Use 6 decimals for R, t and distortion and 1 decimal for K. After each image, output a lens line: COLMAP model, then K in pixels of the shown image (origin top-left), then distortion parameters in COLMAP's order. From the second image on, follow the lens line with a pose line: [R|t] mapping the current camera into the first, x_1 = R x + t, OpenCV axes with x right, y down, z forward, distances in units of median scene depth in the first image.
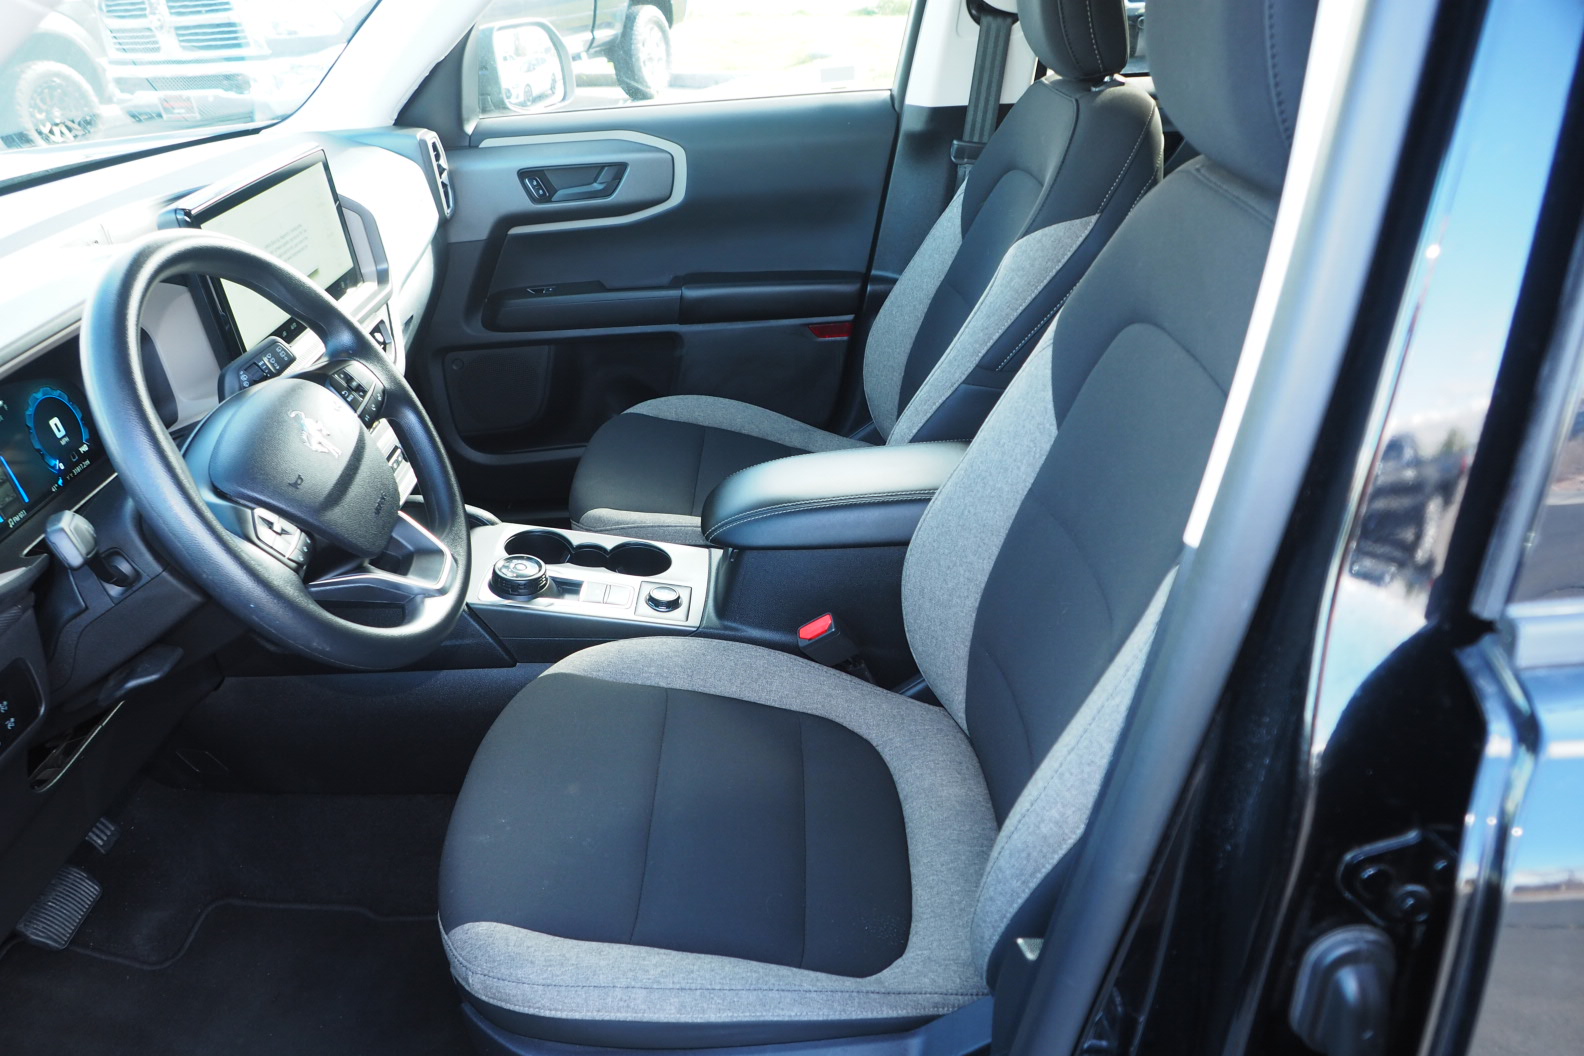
lens RADIAL K [[1129.3, 0, 792.0], [0, 1129.3, 528.0], [0, 0, 1]] dist [-0.018560, -0.001476]
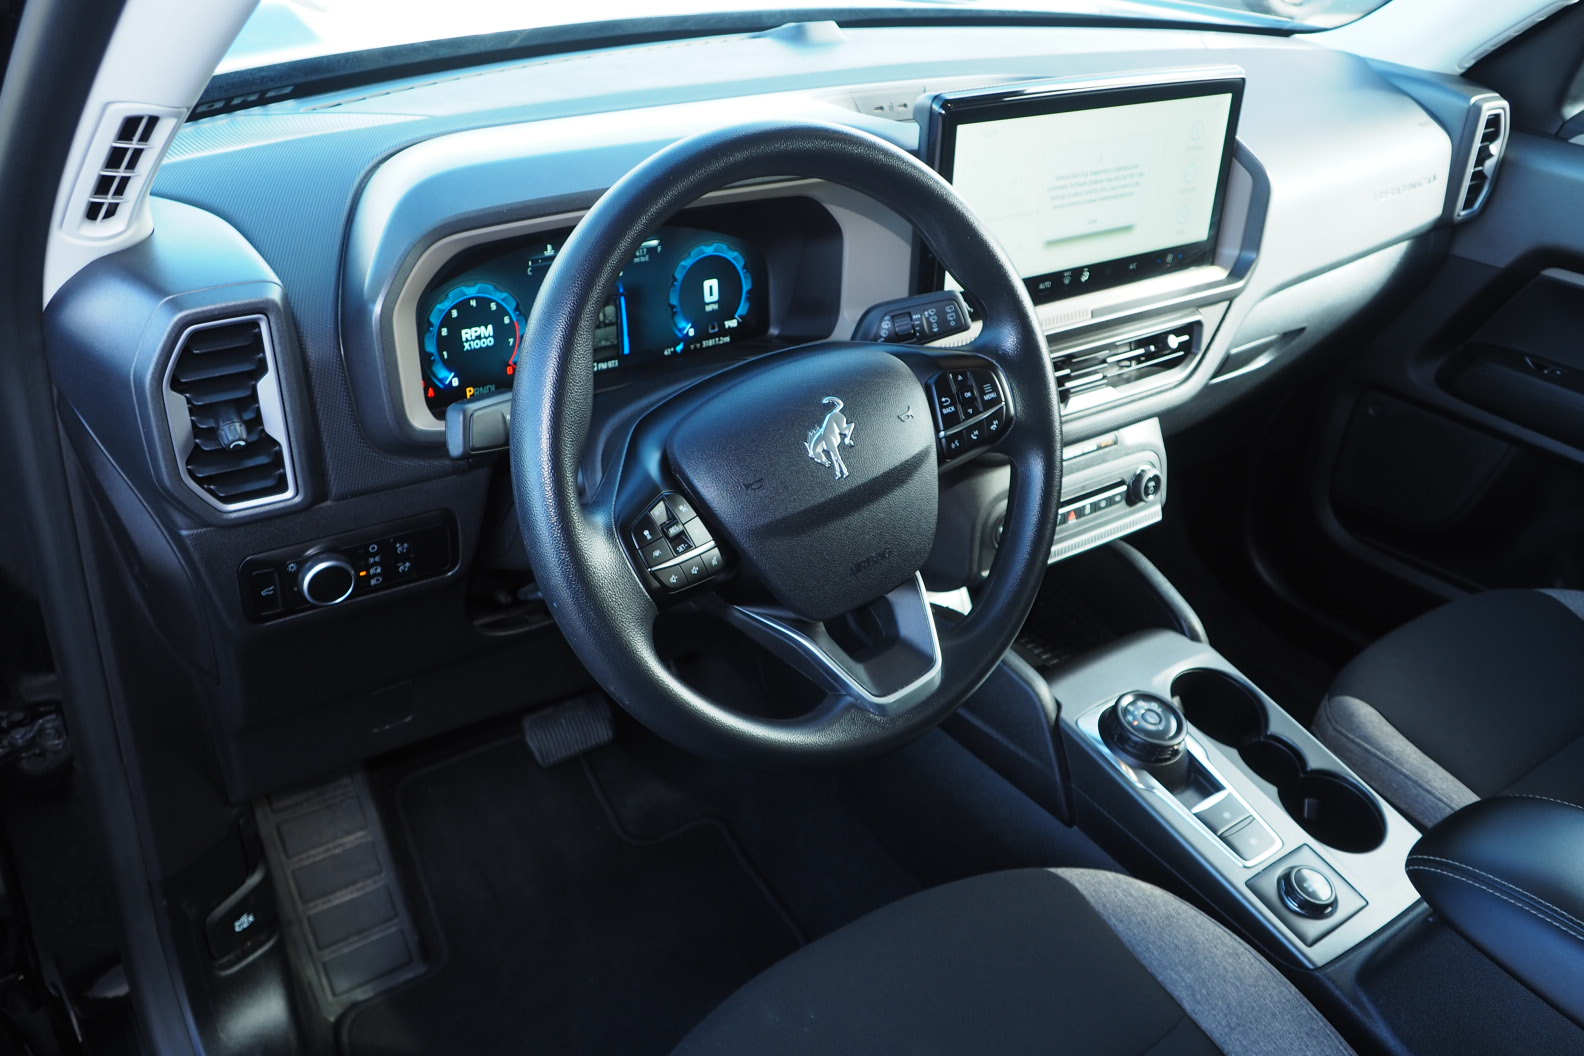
lens RADIAL K [[1290.3, 0, 792.0], [0, 1290.3, 528.0], [0, 0, 1]] dist [-0.037237, -0.003994]
pose [[0.569281, 0.496707, -0.655134, 0.090853], [-0.469840, 0.850471, 0.236537, -0.145960], [0.674662, 0.173152, 0.717530, 0.263791]]
